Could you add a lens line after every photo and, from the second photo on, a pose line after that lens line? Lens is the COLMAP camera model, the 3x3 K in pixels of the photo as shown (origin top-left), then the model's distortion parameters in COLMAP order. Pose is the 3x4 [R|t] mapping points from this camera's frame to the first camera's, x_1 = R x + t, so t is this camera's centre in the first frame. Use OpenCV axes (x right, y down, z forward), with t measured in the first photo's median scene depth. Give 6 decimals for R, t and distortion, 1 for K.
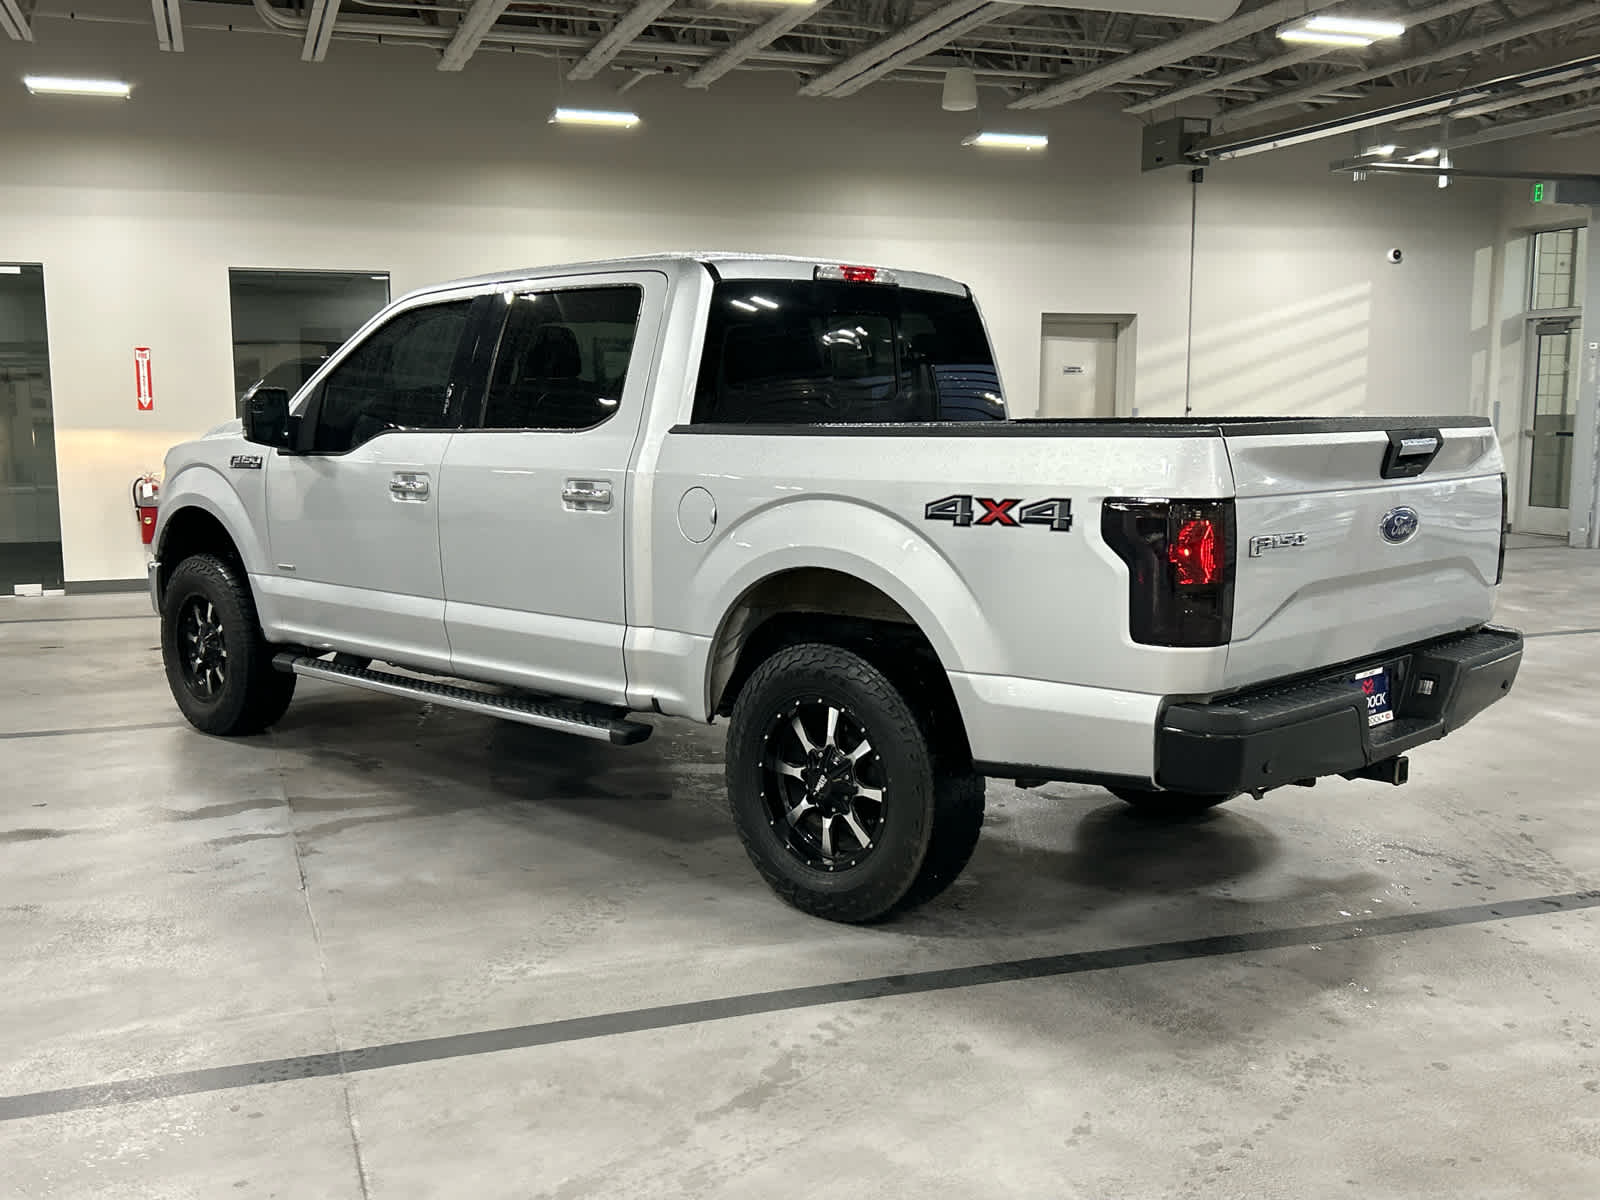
lens RADIAL K [[1624.2, 0, 799.2], [0, 1624.2, 603.3], [0, 0, 1]] dist [0.043755, 0.000000]
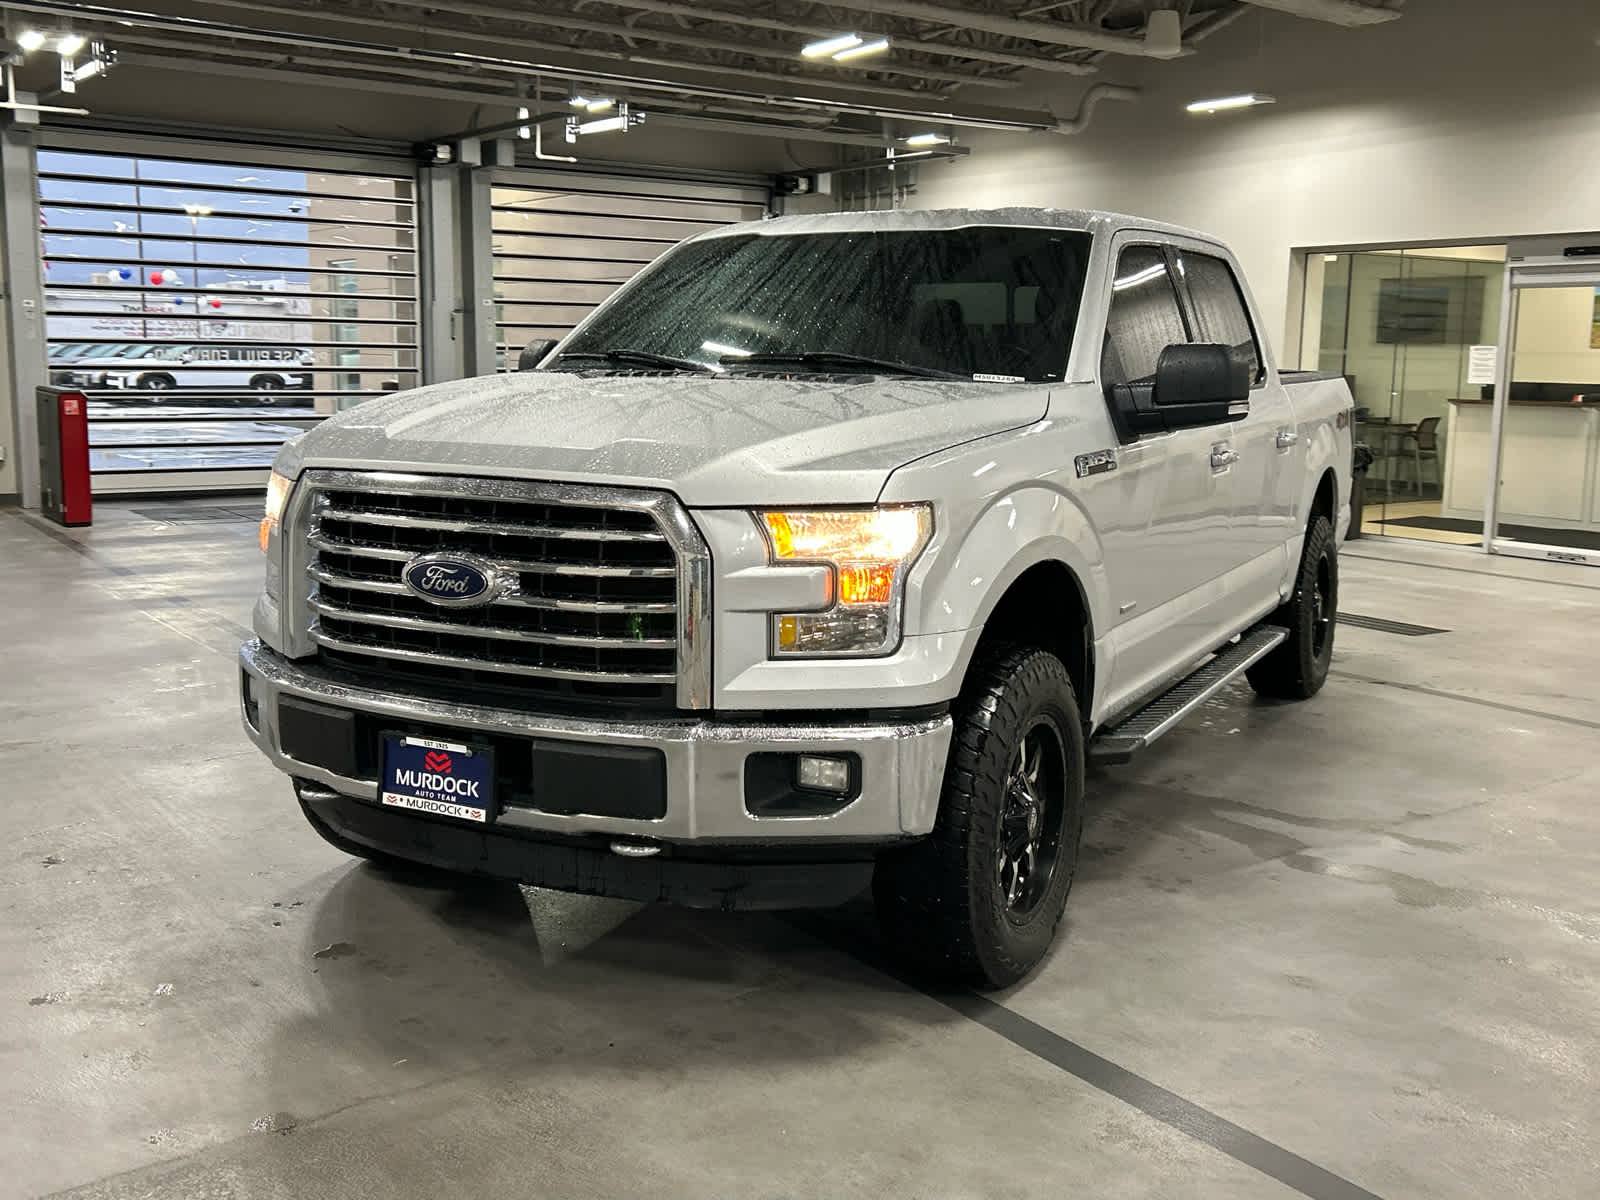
lens RADIAL K [[1624.2, 0, 796.1], [0, 1624.2, 581.6], [0, 0, 1]] dist [0.043755, 0.000000]
pose [[-0.282388, -0.135886, 0.949627, -1.222424], [0.110520, 0.978717, 0.172913, -0.219548], [-0.952913, 0.153781, -0.261360, 1.741833]]
